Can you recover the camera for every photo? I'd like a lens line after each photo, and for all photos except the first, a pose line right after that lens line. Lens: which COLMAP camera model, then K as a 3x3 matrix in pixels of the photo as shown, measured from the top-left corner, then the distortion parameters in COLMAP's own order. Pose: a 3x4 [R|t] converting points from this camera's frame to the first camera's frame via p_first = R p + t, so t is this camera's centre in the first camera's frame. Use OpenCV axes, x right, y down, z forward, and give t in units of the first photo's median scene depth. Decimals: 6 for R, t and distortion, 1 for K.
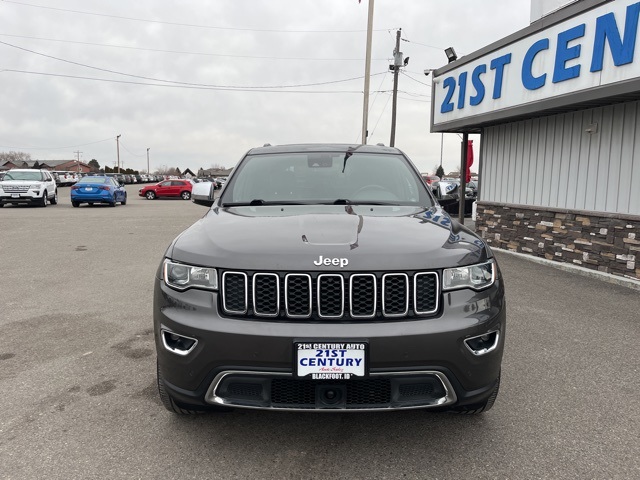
lens RADIAL K [[481.4, 0, 315.7], [0, 481.4, 237.2], [0, 0, 1]] dist [0.082728, -0.110828]
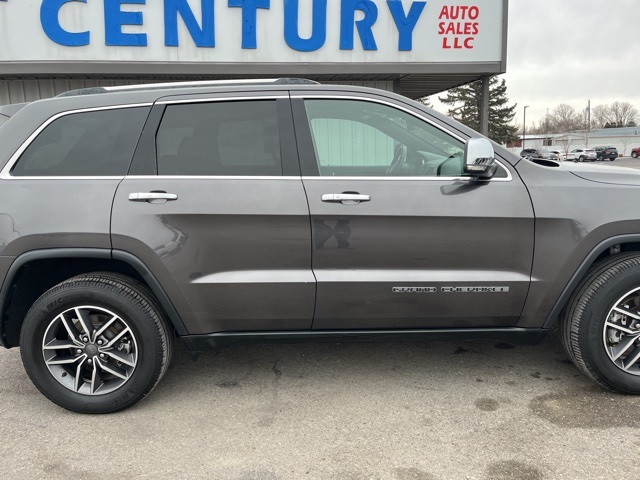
lens RADIAL K [[481.4, 0, 313.8], [0, 481.4, 235.3], [0, 0, 1]] dist [0.082728, -0.110828]
pose [[0.007363, -0.175169, 0.984511, -0.418895], [0.154563, 0.972905, 0.171948, -0.063938], [-0.987956, 0.150903, 0.034238, 0.586890]]
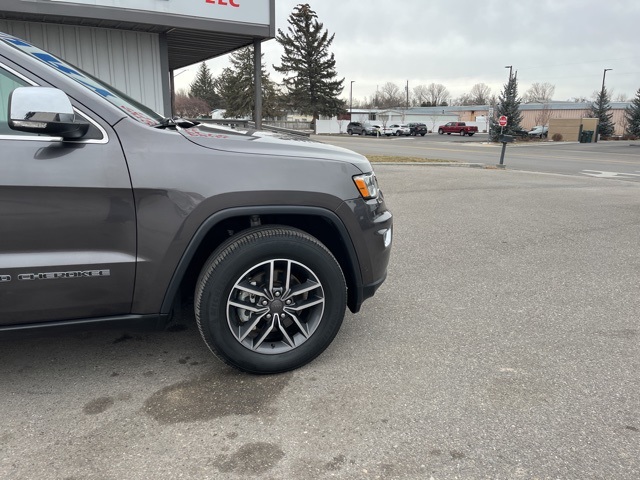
lens RADIAL K [[481.4, 0, 315.5], [0, 481.4, 234.9], [0, 0, 1]] dist [0.082728, -0.110828]
pose [[-0.302015, -0.234694, 0.923962, -0.390835], [0.098715, 0.956312, 0.275178, -0.038459], [-0.948178, 0.174317, -0.265652, 0.437277]]
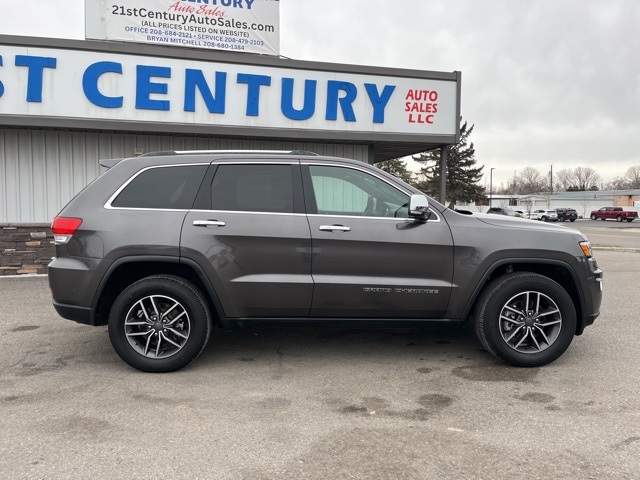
lens RADIAL K [[481.4, 0, 315.6], [0, 481.4, 234.9], [0, 0, 1]] dist [0.082728, -0.110828]
pose [[-0.042357, -0.072305, 0.996483, -0.588641], [0.115348, 0.990355, 0.076764, -0.063730], [-0.992422, 0.118194, -0.033608, 0.609539]]
